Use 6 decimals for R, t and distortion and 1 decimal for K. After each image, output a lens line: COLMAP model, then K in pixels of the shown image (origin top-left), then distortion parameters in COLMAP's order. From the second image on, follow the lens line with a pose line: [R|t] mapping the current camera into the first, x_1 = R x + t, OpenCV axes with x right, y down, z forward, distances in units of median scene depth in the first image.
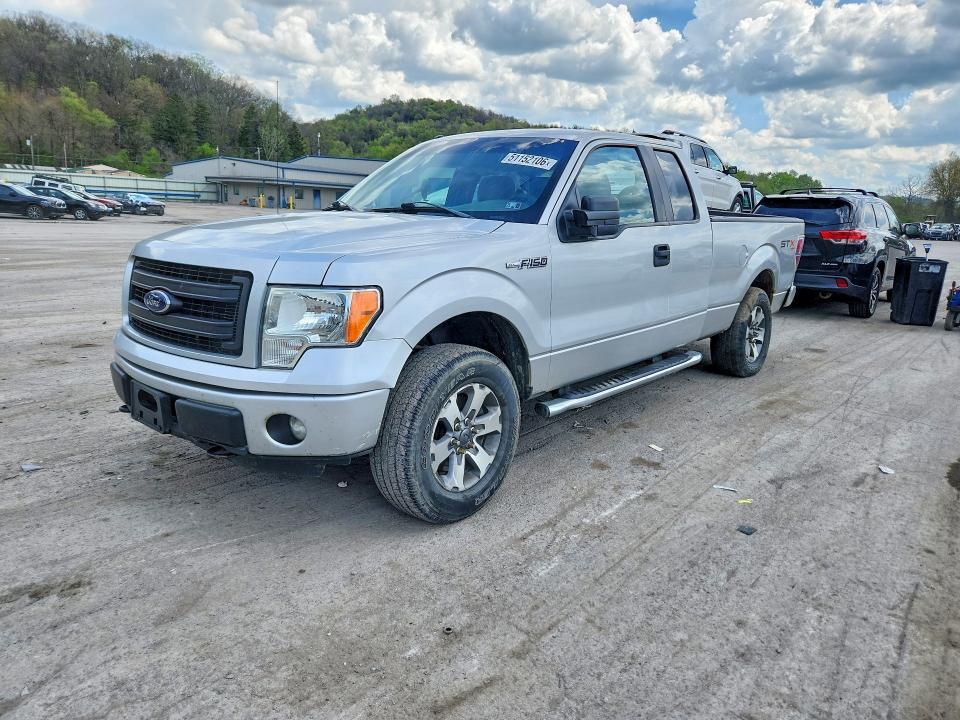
lens RADIAL K [[665.7, 0, 474.8], [0, 665.7, 359.2], [0, 0, 1]] dist [0.041947, -0.030723]
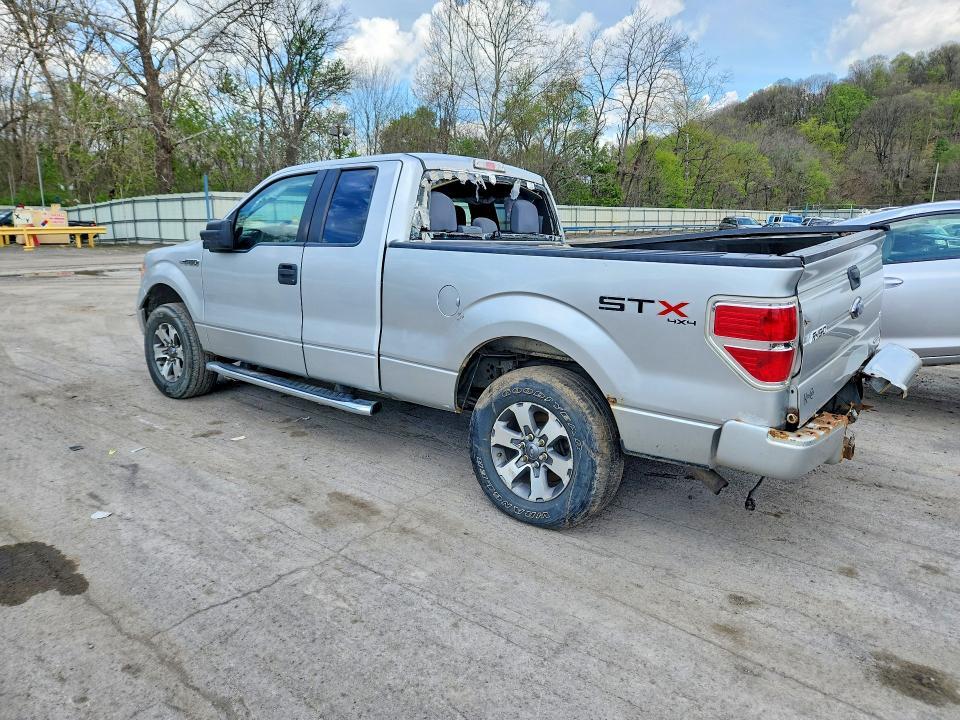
lens RADIAL K [[665.7, 0, 485.7], [0, 665.7, 359.3], [0, 0, 1]] dist [0.041947, -0.030723]
pose [[0.012017, 0.169597, -0.985440, 1.542427], [-0.228960, 0.959795, 0.162391, -0.310393], [0.973362, 0.223675, 0.050365, 1.484572]]
